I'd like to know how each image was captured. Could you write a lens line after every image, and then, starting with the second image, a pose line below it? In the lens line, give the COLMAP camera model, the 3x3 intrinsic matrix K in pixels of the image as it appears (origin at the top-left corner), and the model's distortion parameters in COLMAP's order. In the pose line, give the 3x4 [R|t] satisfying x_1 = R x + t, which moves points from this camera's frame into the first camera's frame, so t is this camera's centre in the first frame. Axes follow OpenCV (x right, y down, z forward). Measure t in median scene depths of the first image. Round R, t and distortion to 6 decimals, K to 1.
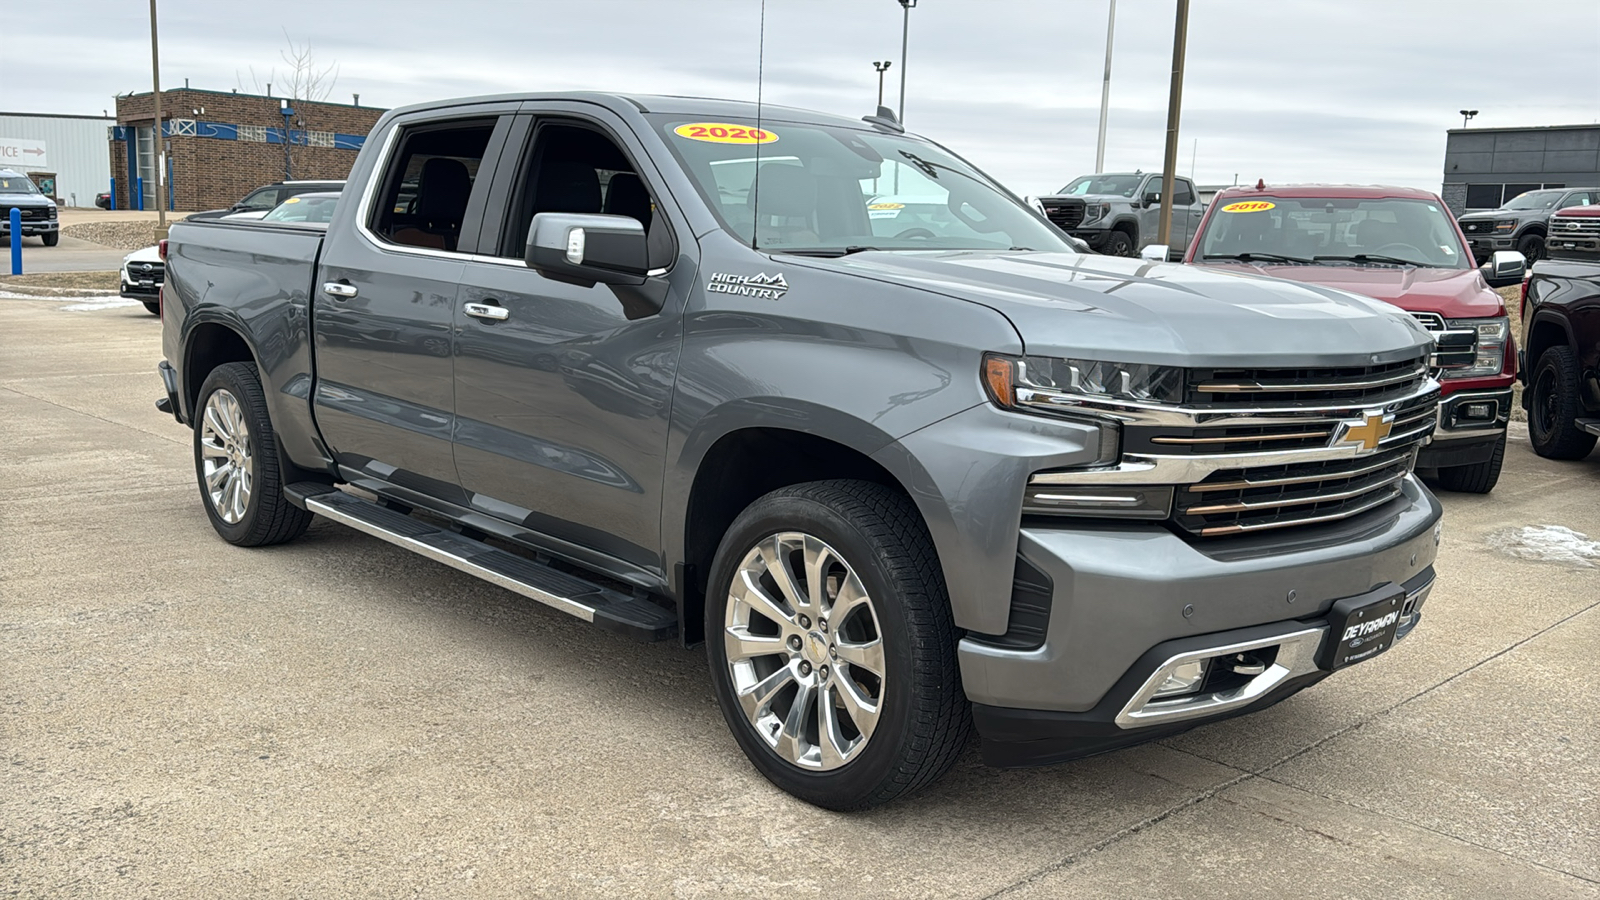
lens RADIAL K [[1391.1, 0, 797.4], [0, 1391.1, 467.5], [0, 0, 1]] dist [0.132028, -0.238389]
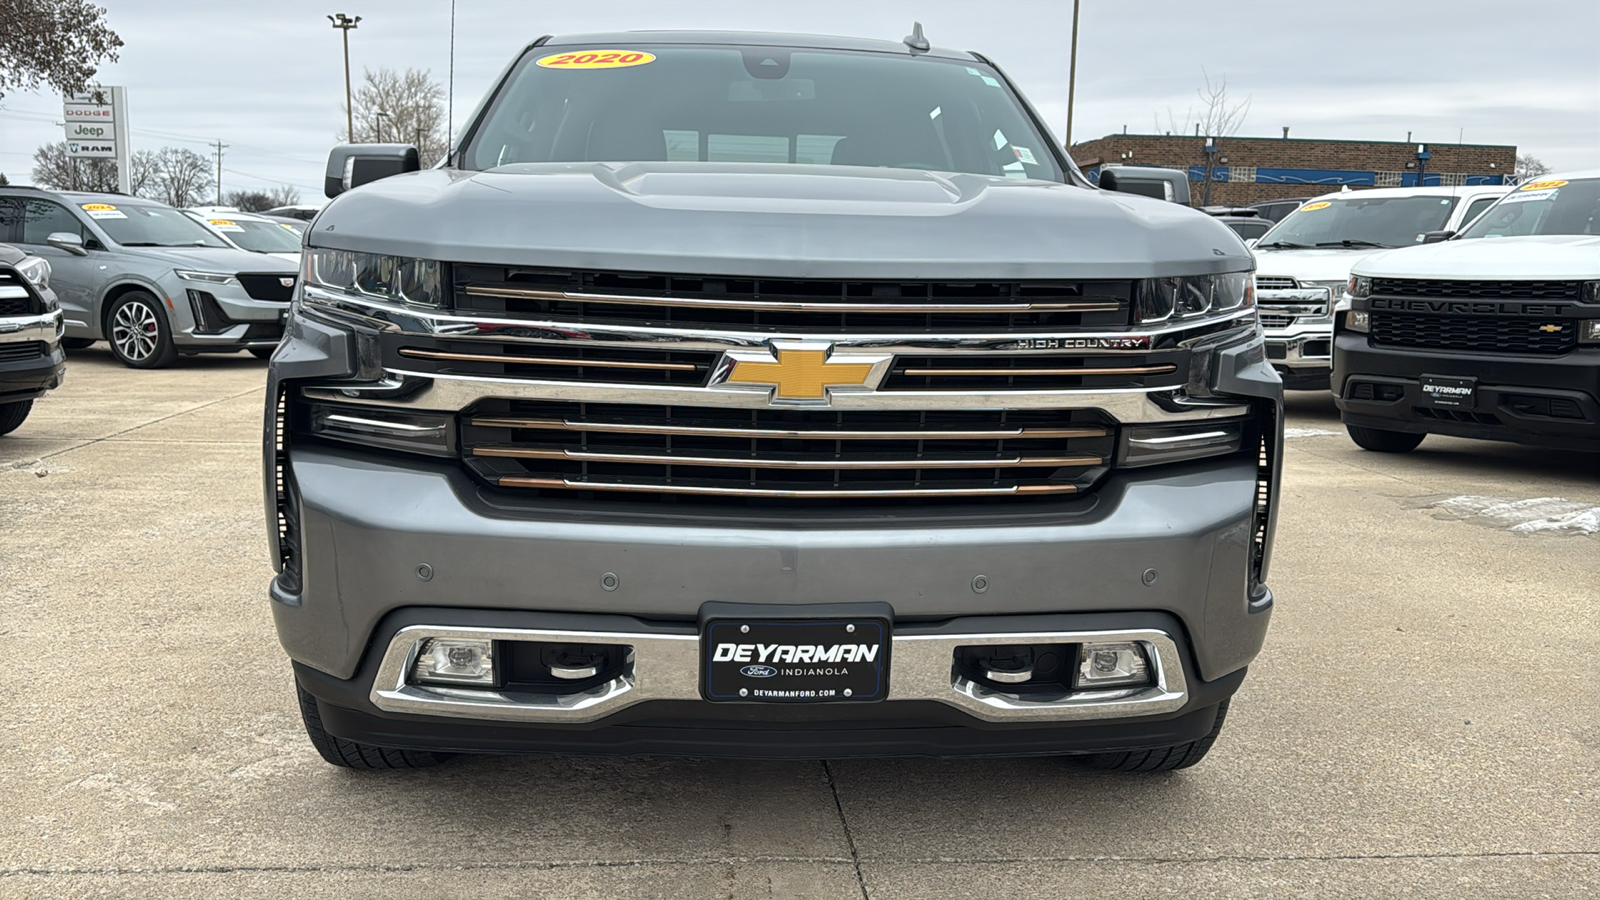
lens RADIAL K [[1393.8, 0, 800.0], [0, 1393.8, 450.0], [0, 0, 1]] dist [0.123959, -0.221701]
pose [[0.777172, 0.071511, -0.625212, 0.853084], [-0.097736, 0.995183, -0.007663, 0.018438], [0.621652, 0.067062, 0.780417, 0.472419]]
